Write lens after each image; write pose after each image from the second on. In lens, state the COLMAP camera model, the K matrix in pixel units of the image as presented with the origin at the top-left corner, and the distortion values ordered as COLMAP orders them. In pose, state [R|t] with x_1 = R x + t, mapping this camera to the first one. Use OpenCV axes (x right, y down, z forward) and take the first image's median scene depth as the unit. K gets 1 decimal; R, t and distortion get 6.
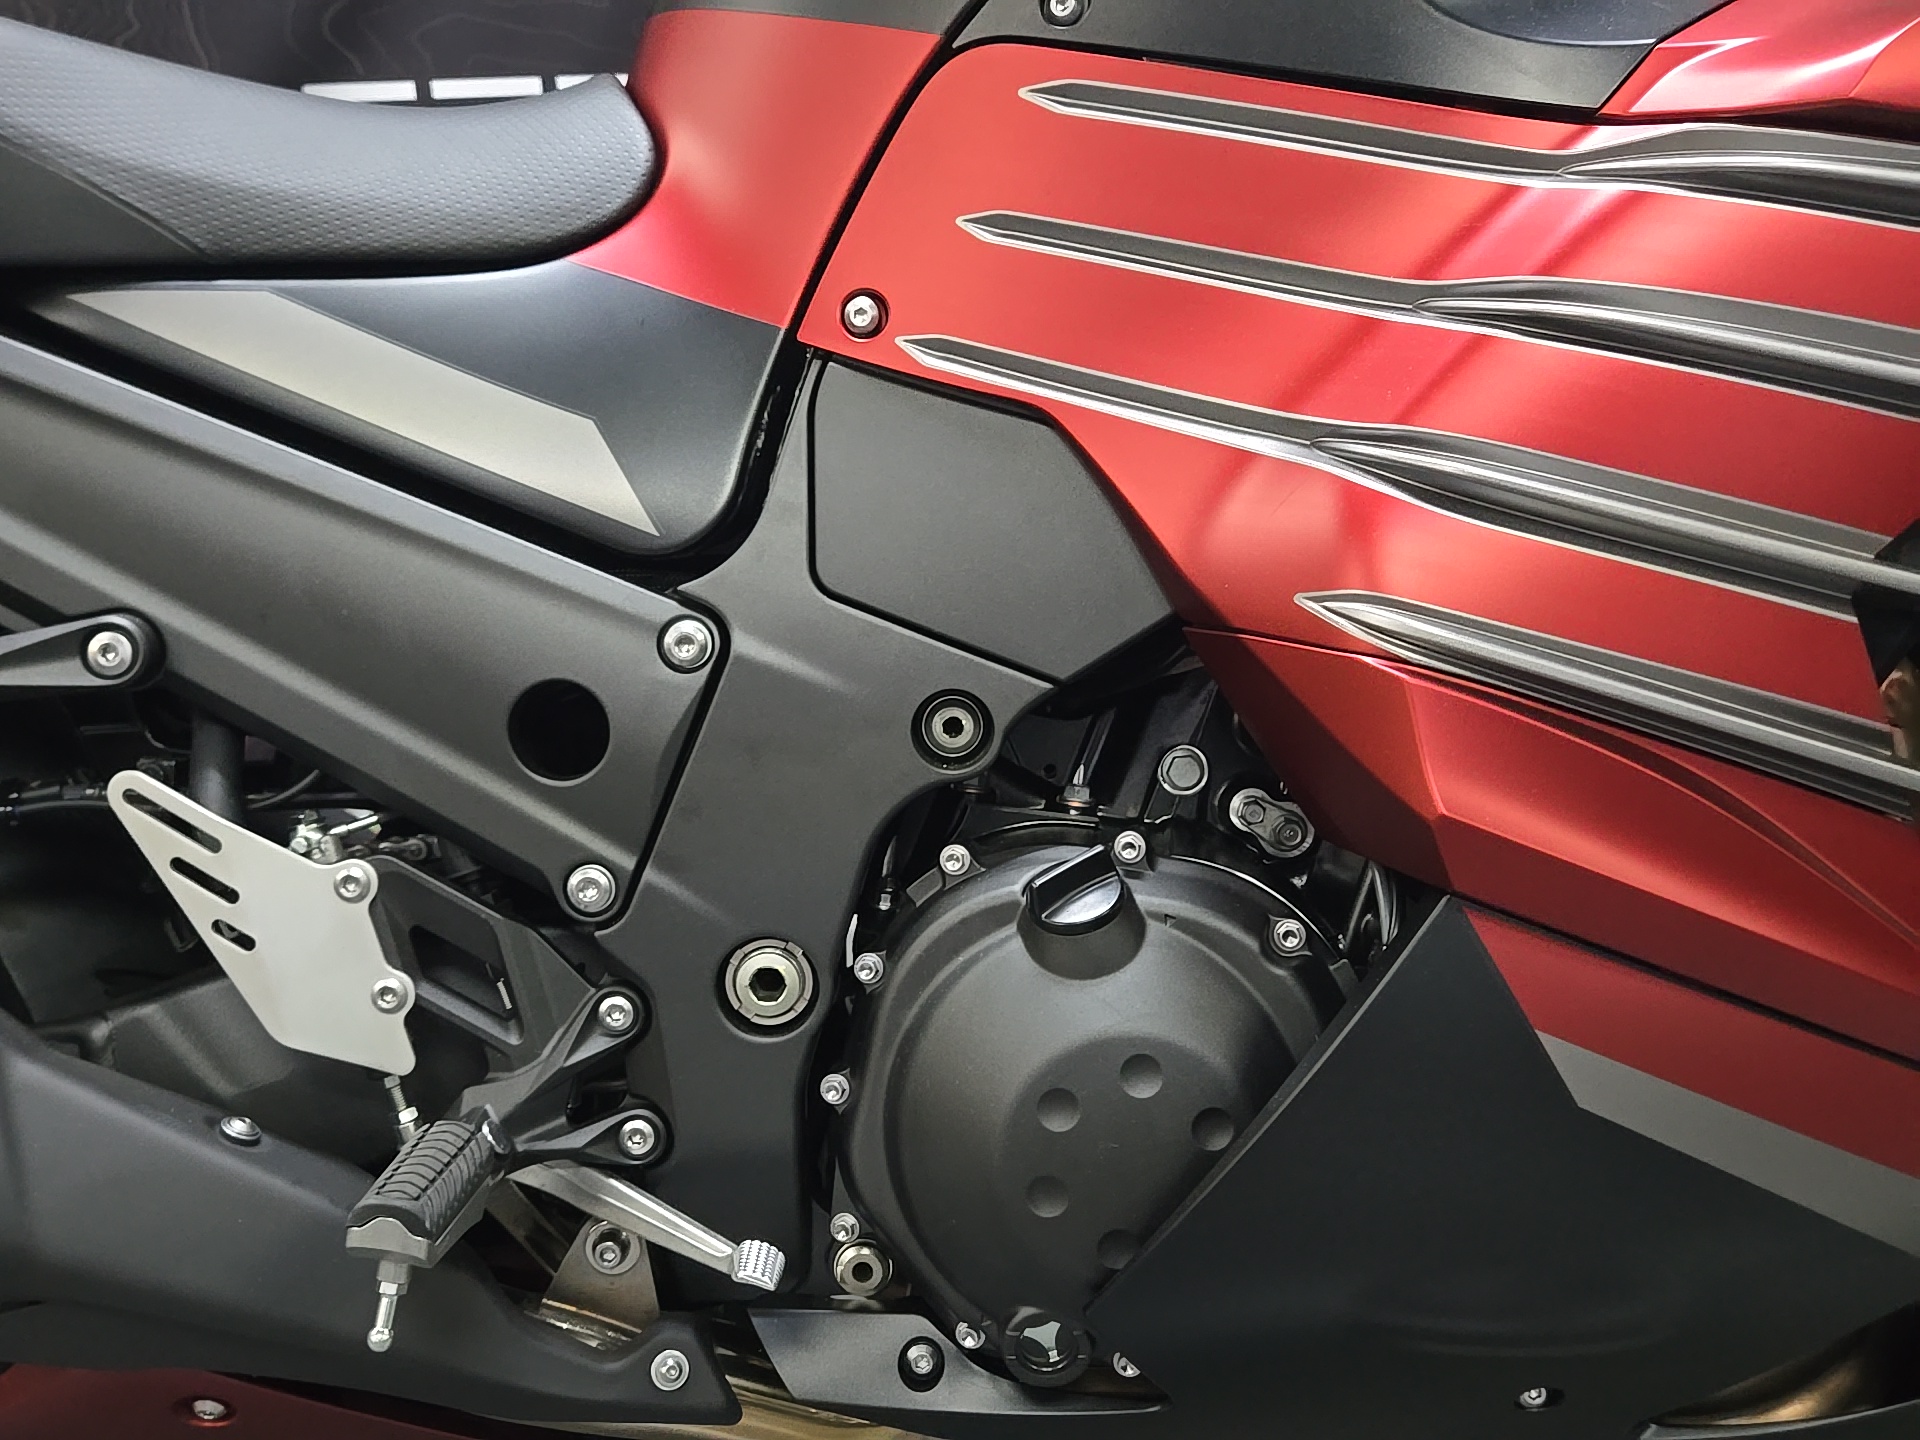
lens RADIAL K [[1869.5, 0, 940.8], [0, 1869.5, 746.8], [0, 0, 1]] dist [0.039866, 0.000000]
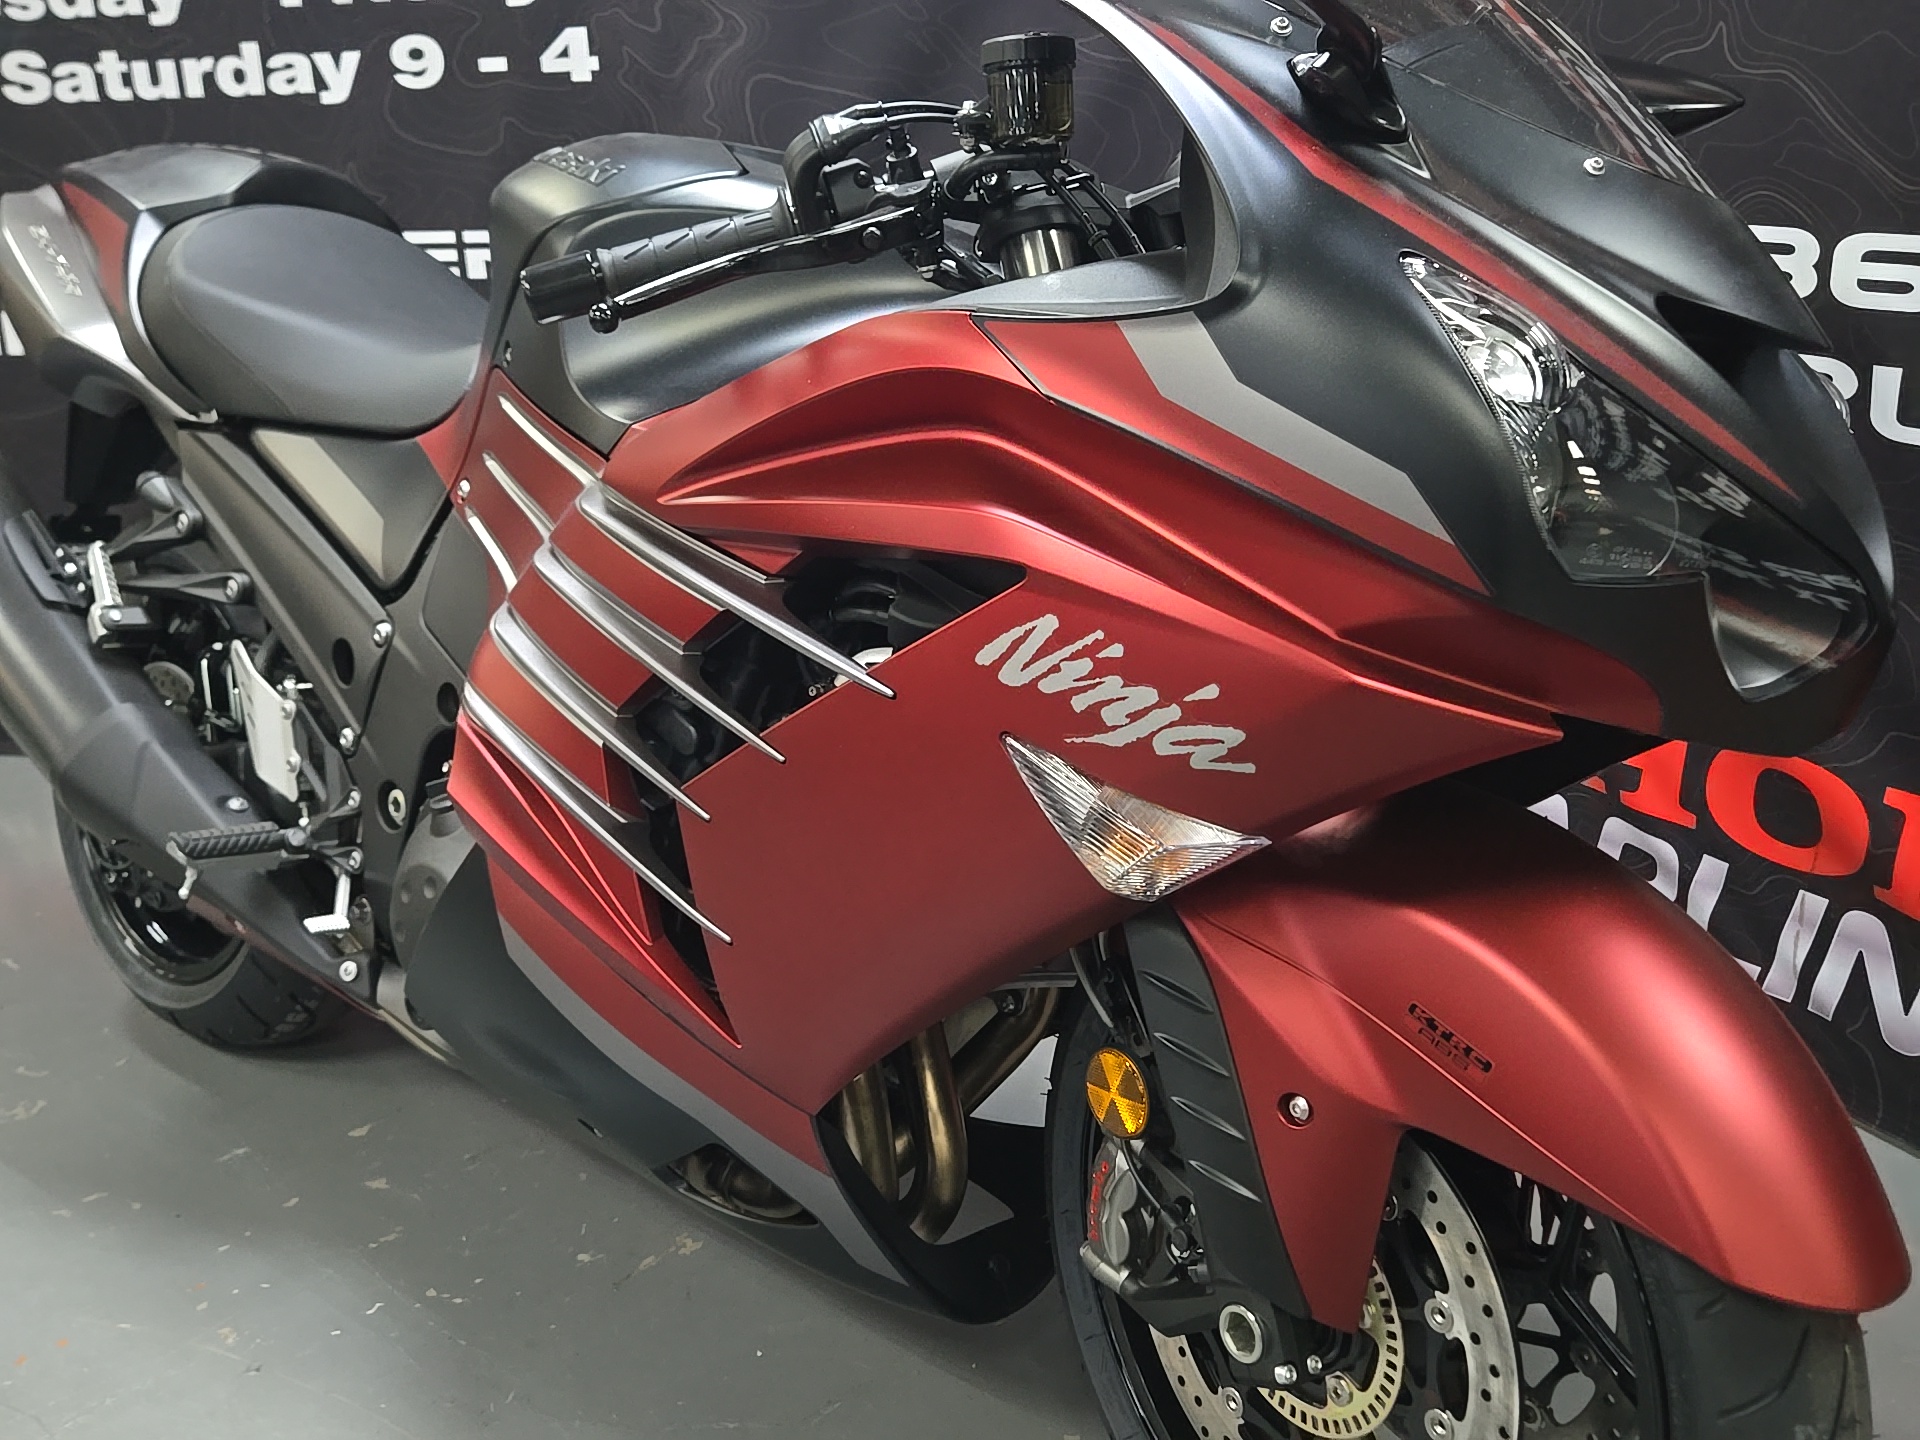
lens RADIAL K [[1869.5, 0, 950.5], [0, 1869.5, 719.9], [0, 0, 1]] dist [0.039866, 0.000000]
pose [[0.733884, 0.227848, -0.639921, 1.684125], [-0.194764, 0.973093, 0.123114, -0.342354], [0.650754, 0.034282, 0.758514, -0.169565]]
